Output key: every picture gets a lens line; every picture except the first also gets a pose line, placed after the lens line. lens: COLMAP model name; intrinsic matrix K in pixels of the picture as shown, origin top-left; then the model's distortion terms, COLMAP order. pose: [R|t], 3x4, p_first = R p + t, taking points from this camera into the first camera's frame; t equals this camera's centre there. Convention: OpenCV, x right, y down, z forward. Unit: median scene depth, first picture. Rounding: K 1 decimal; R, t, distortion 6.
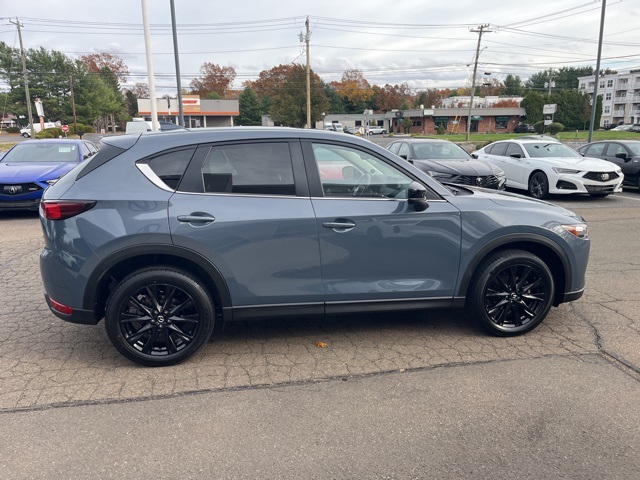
lens RADIAL K [[482.5, 0, 323.6], [0, 482.5, 241.5], [0, 0, 1]] dist [0.080564, -0.102785]
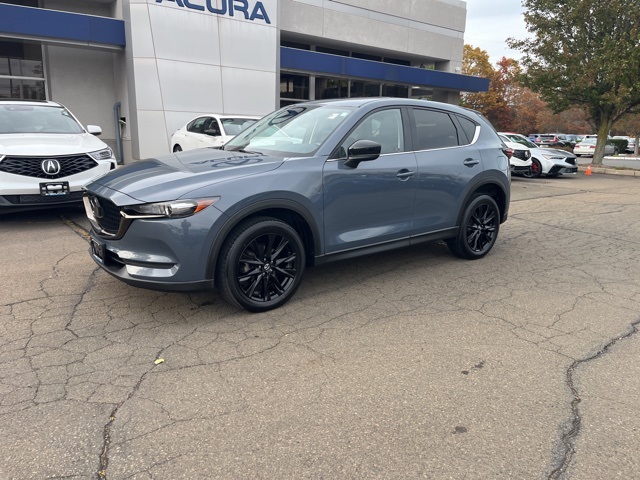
lens RADIAL K [[482.5, 0, 320.0], [0, 482.5, 236.7], [0, 0, 1]] dist [0.080564, -0.102785]
pose [[-0.890758, 0.081052, -0.447193, 0.214266], [-0.122156, 0.905062, 0.407359, -0.147295], [0.437754, 0.417485, -0.796290, 0.753925]]
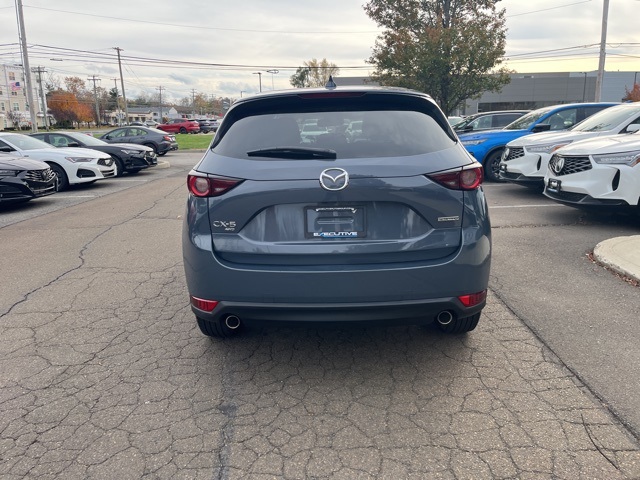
lens RADIAL K [[482.5, 0, 316.8], [0, 482.5, 234.2], [0, 0, 1]] dist [0.080564, -0.102785]
pose [[0.218446, -0.220607, 0.950586, -0.393522], [0.239644, 0.956410, 0.166888, -0.048144], [-0.945966, 0.191346, 0.261791, 0.301335]]
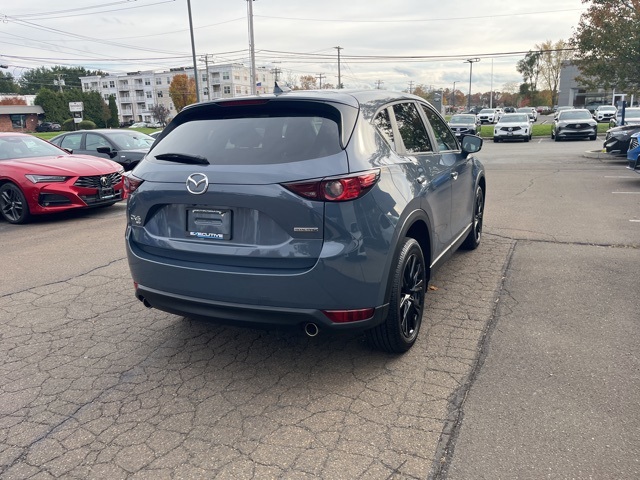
lens RADIAL K [[482.5, 0, 317.5], [0, 482.5, 236.5], [0, 0, 1]] dist [0.080564, -0.102785]
pose [[0.606283, -0.201586, 0.769275, -0.333092], [0.208889, 0.973740, 0.090535, -0.019405], [-0.767324, 0.105803, 0.632471, 0.163198]]
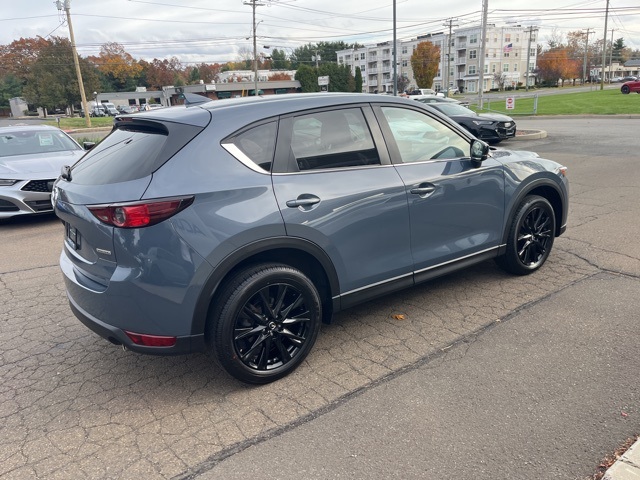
lens RADIAL K [[482.5, 0, 318.6], [0, 482.5, 242.6], [0, 0, 1]] dist [0.080564, -0.102785]
pose [[0.905601, -0.164209, 0.391053, -0.169930], [0.145310, 0.986333, 0.077666, -0.011394], [-0.398462, -0.013510, 0.917085, 0.058276]]
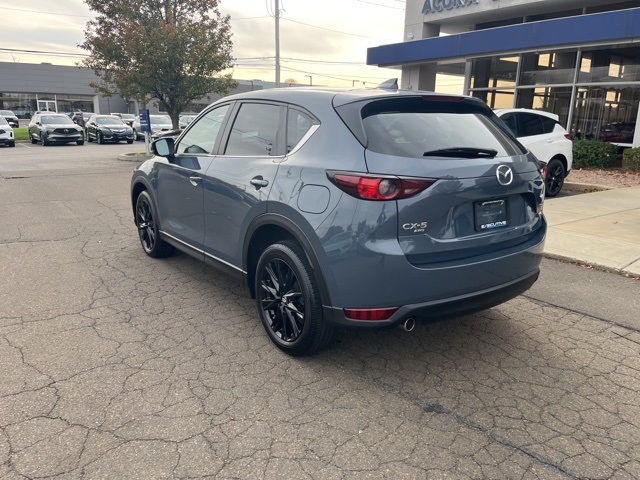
lens RADIAL K [[482.5, 0, 319.0], [0, 482.5, 241.2], [0, 0, 1]] dist [0.080564, -0.102785]
pose [[-0.416088, -0.222242, 0.881748, -0.366765], [0.191054, 0.926663, 0.323719, -0.097754], [-0.889027, 0.303157, -0.343113, 0.512678]]
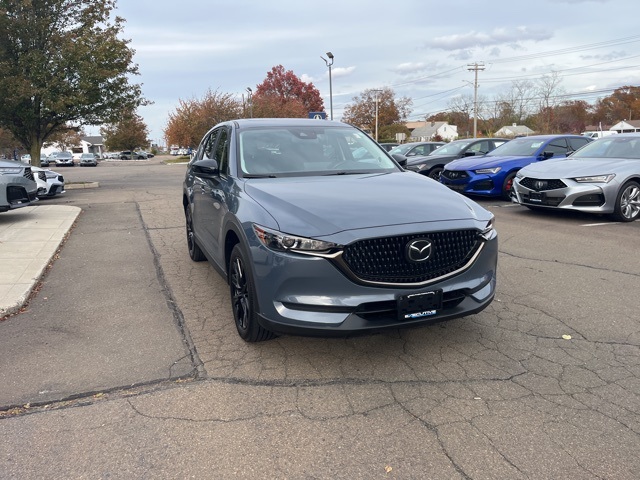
lens RADIAL K [[482.5, 0, 318.9], [0, 482.5, 230.5], [0, 0, 1]] dist [0.080564, -0.102785]
pose [[0.186540, 0.168914, -0.967818, 0.436744], [-0.193902, 0.972061, 0.132282, -0.050627], [0.963122, 0.162986, 0.214081, 0.318200]]
